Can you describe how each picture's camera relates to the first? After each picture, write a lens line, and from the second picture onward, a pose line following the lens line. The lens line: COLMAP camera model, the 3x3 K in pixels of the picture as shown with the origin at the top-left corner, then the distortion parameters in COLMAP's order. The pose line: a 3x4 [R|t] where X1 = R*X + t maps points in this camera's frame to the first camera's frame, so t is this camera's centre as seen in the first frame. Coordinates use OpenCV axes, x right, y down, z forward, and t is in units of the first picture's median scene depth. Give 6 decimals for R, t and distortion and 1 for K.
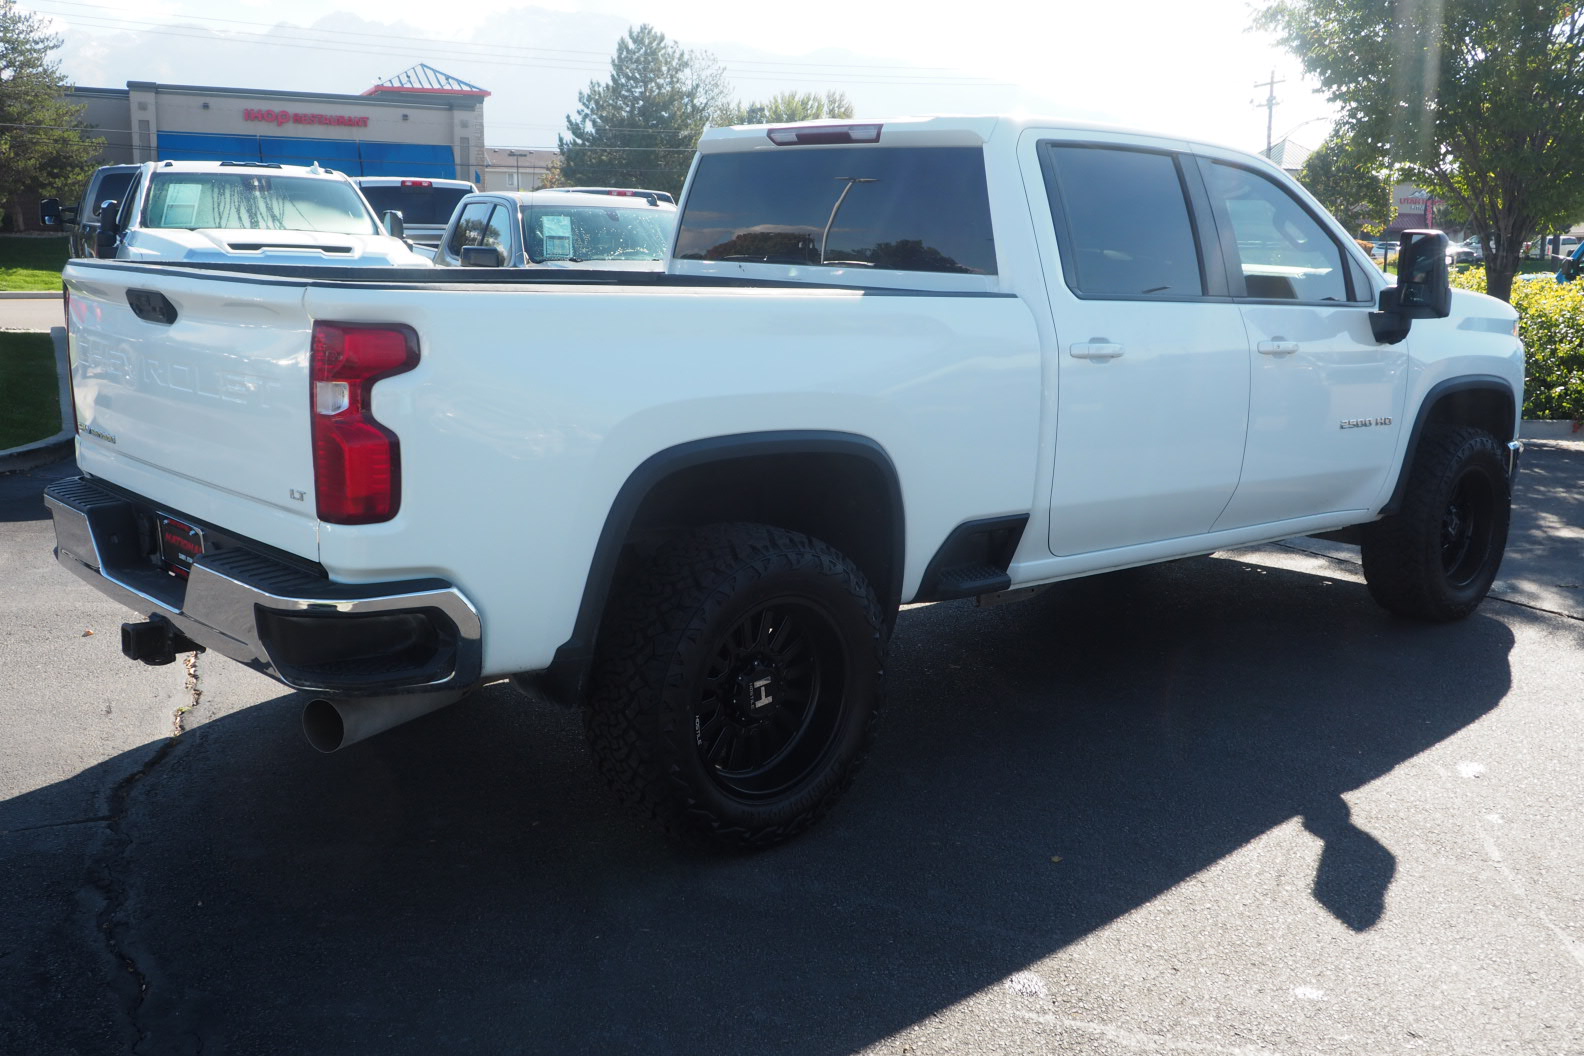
lens RADIAL K [[1526.9, 0, 792.0], [0, 1526.9, 528.0], [0, 0, 1]] dist [-0.009738, 0.001804]
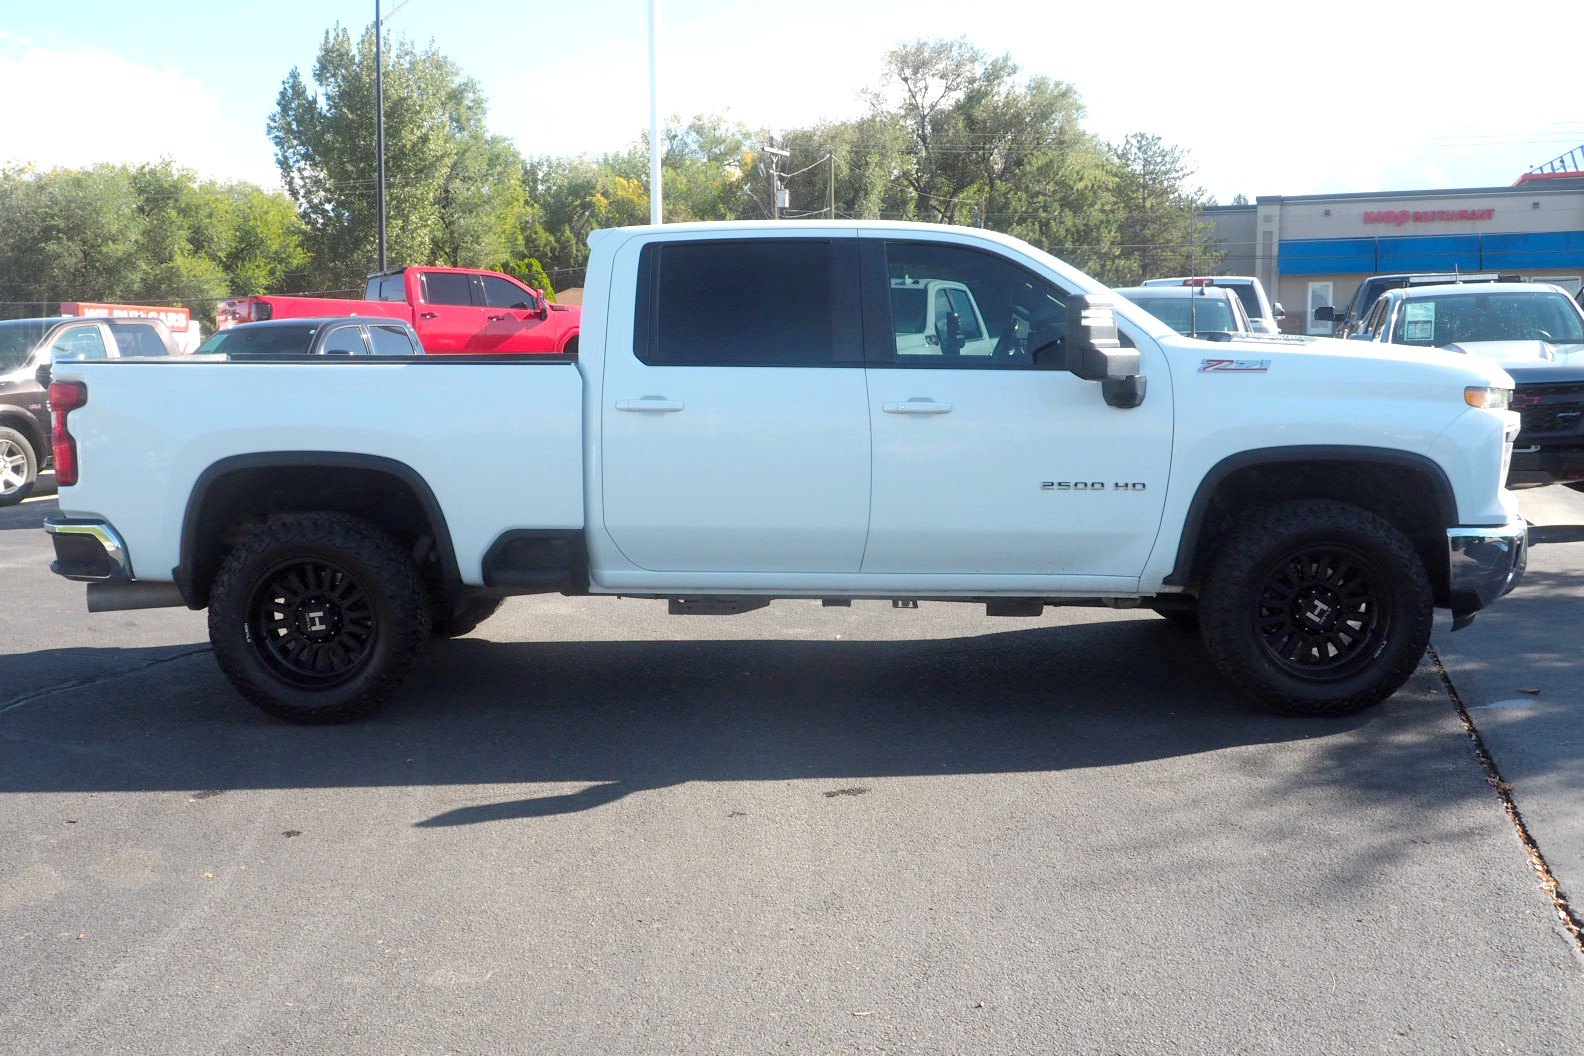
lens RADIAL K [[1526.9, 0, 792.0], [0, 1526.9, 528.0], [0, 0, 1]] dist [-0.009738, 0.001804]
pose [[0.704613, 0.053726, -0.707554, 1.040505], [-0.099484, 0.994761, -0.023536, 0.001897], [0.702583, 0.086975, 0.706267, 0.178258]]
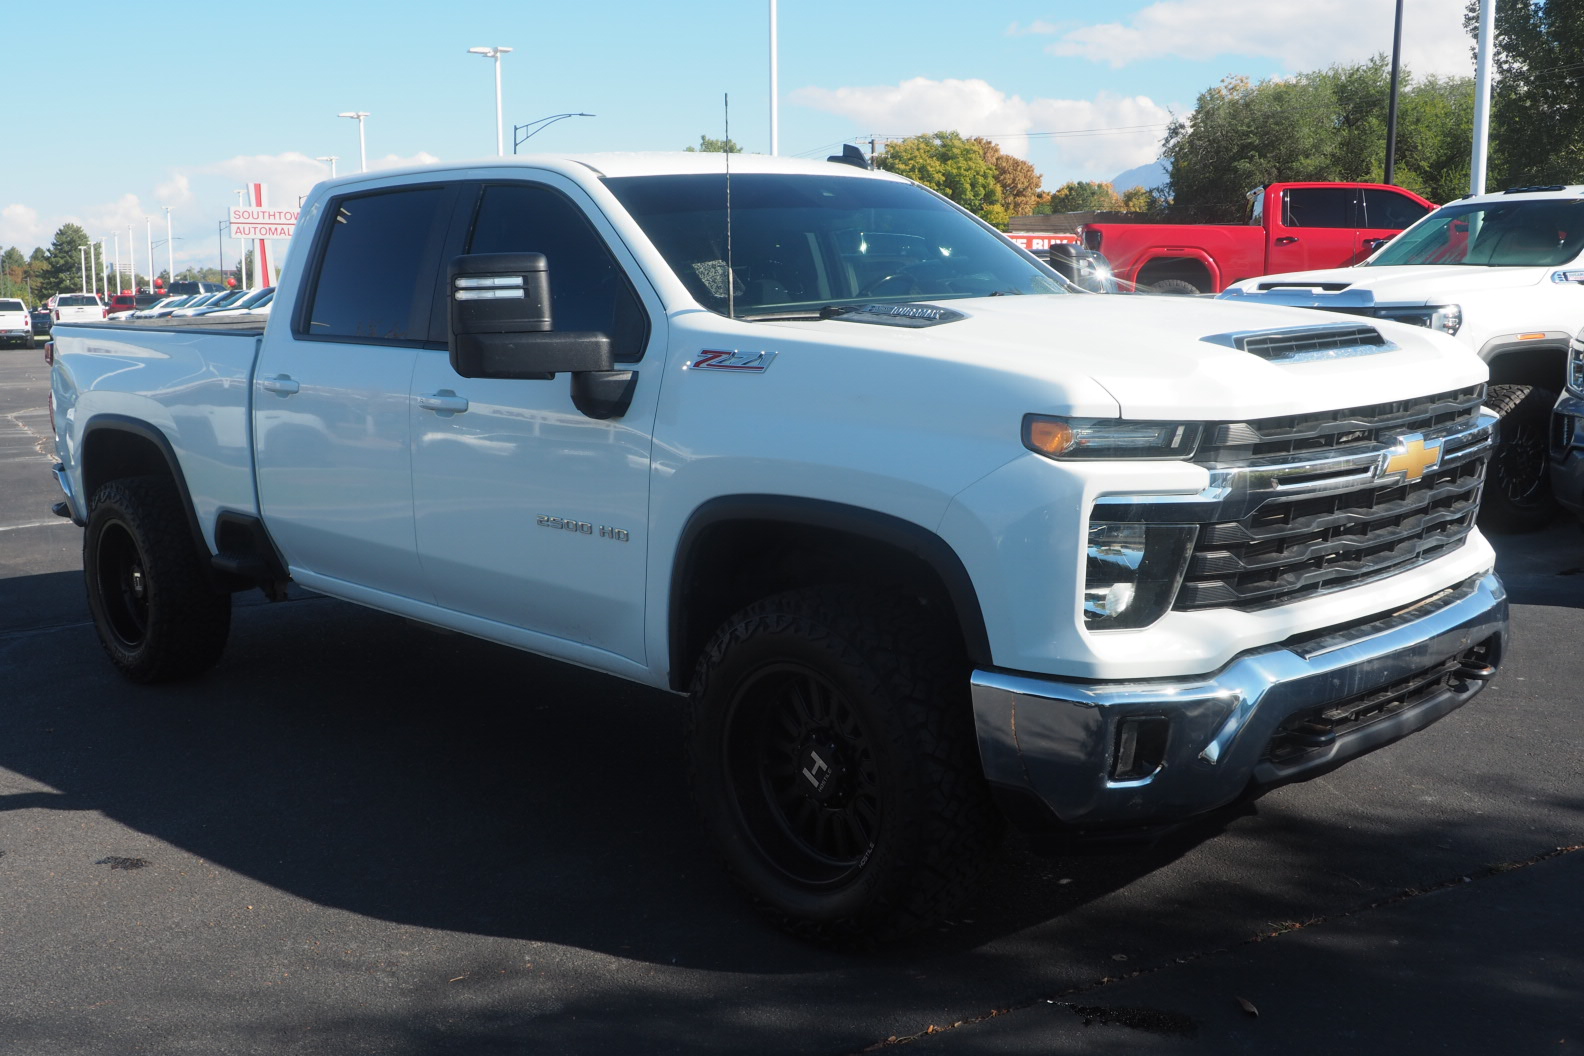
lens RADIAL K [[1628.4, 0, 680.2], [0, 1628.4, 506.7], [0, 0, 1]] dist [-0.010394, -0.014671]
pose [[0.002127, 0.111603, -0.993751, 1.226708], [-0.158326, 0.981256, 0.109861, -0.183211], [0.987385, 0.157103, 0.019757, 1.133682]]
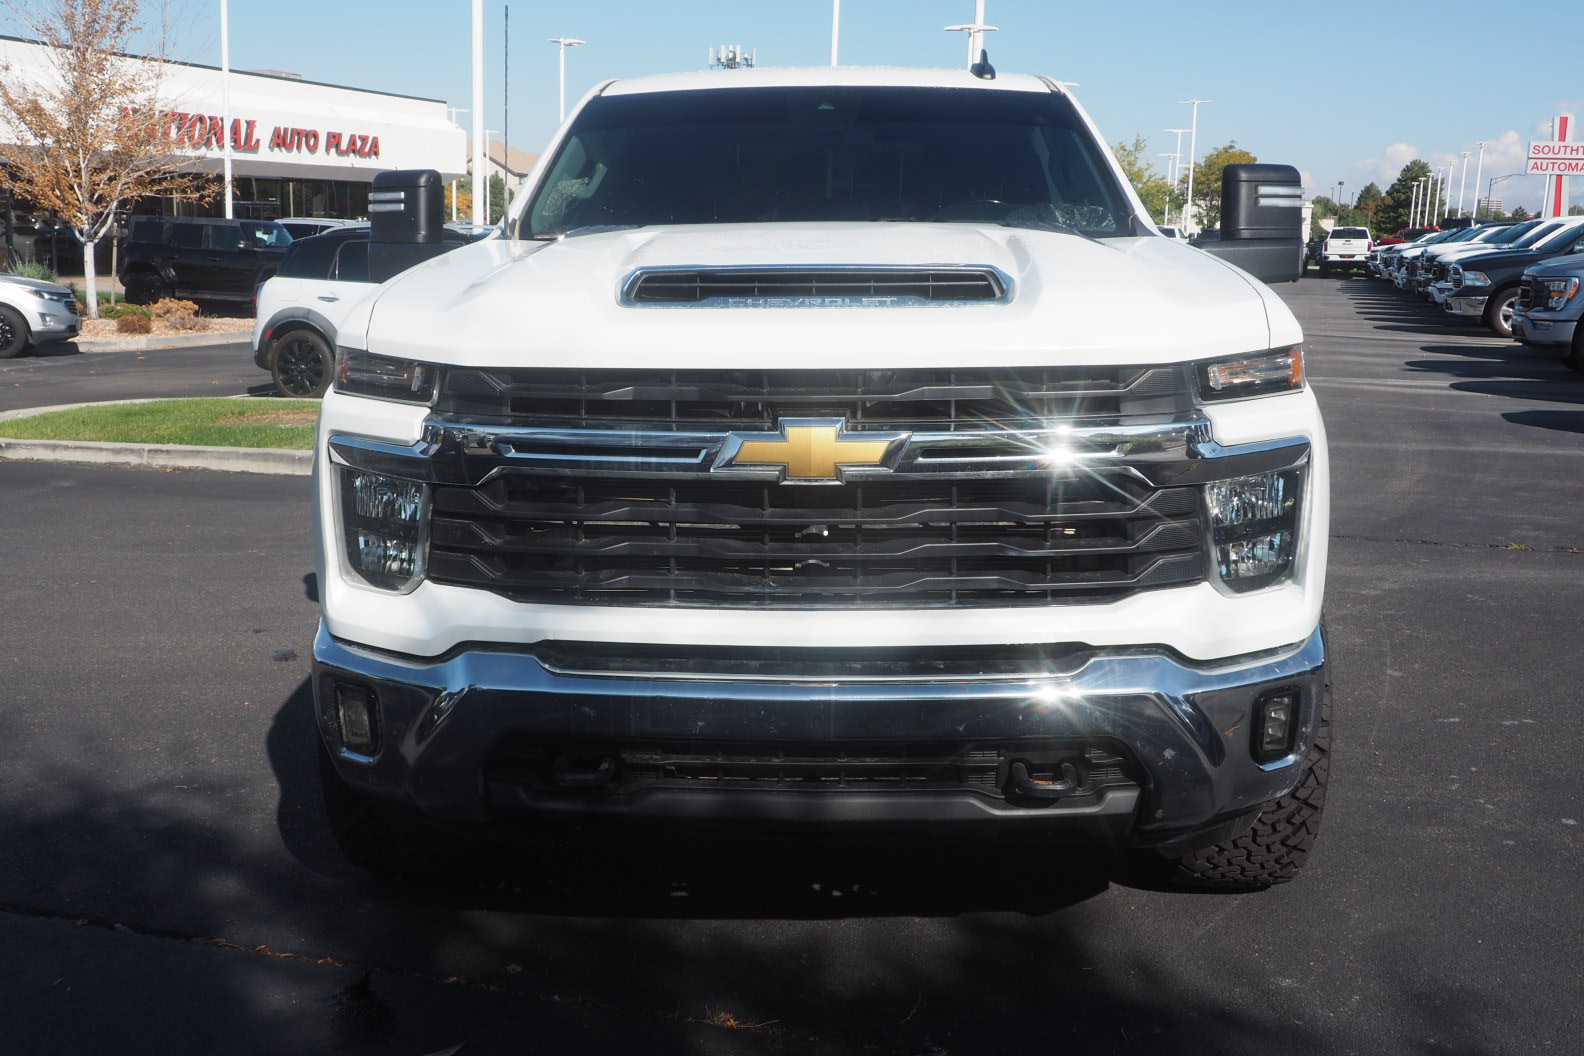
lens RADIAL K [[1526.9, 0, 792.0], [0, 1526.9, 528.0], [0, 0, 1]] dist [-0.009738, 0.001804]
pose [[-0.699937, 0.109891, -0.705699, 0.879385], [-0.149197, 0.943794, 0.294945, -0.290749], [0.698447, 0.311731, -0.644202, 1.751711]]
